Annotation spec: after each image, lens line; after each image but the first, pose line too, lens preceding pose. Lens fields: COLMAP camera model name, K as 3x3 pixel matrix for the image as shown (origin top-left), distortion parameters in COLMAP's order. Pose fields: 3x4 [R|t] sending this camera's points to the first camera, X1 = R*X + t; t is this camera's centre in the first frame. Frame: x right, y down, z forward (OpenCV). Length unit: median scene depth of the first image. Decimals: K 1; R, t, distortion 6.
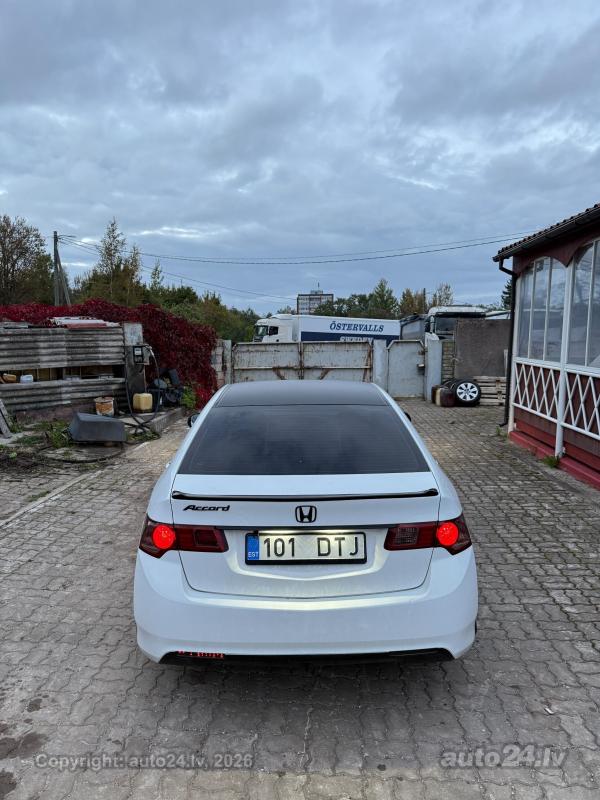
lens RADIAL K [[560.1, 0, 303.0], [0, 560.1, 399.5], [0, 0, 1]] dist [-0.001035, -0.024904]
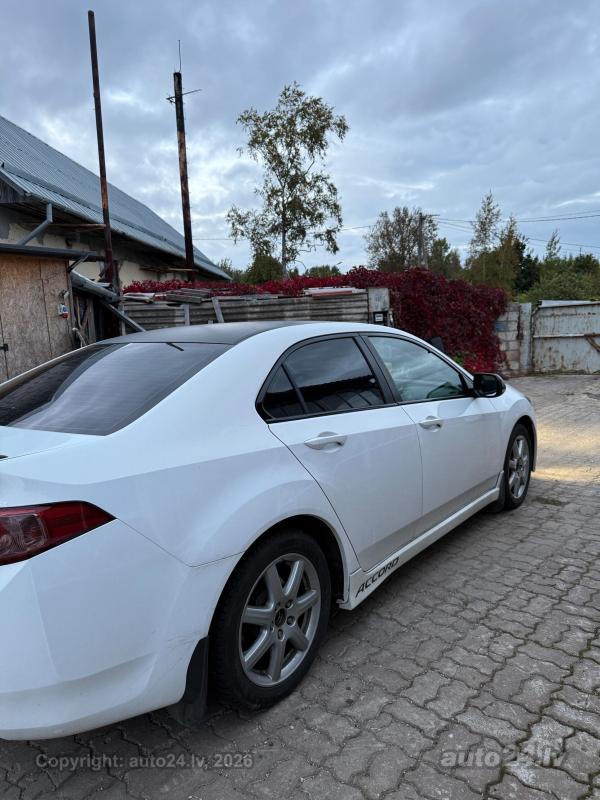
lens RADIAL K [[560.1, 0, 303.0], [0, 560.1, 399.5], [0, 0, 1]] dist [-0.001035, -0.024904]
pose [[0.771058, 0.048472, -0.634917, 0.158462], [-0.025668, 0.998654, 0.045070, 0.010278], [0.636247, -0.018455, 0.771264, 0.132136]]
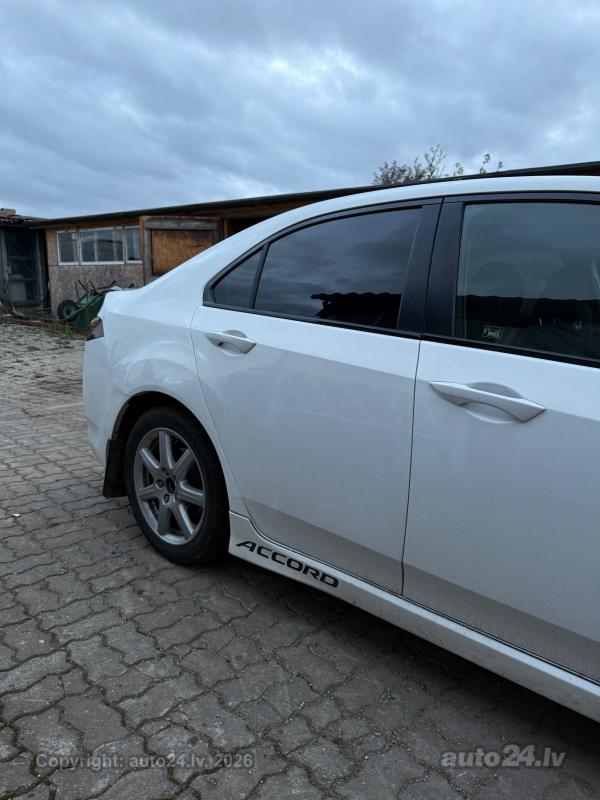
lens RADIAL K [[560.1, 0, 303.0], [0, 560.1, 399.5], [0, 0, 1]] dist [-0.001035, -0.024904]
pose [[-0.668405, 0.125940, -0.733058, 0.149800], [-0.106479, 0.959208, 0.261881, 0.006327], [0.736137, 0.253098, -0.627729, 0.363289]]
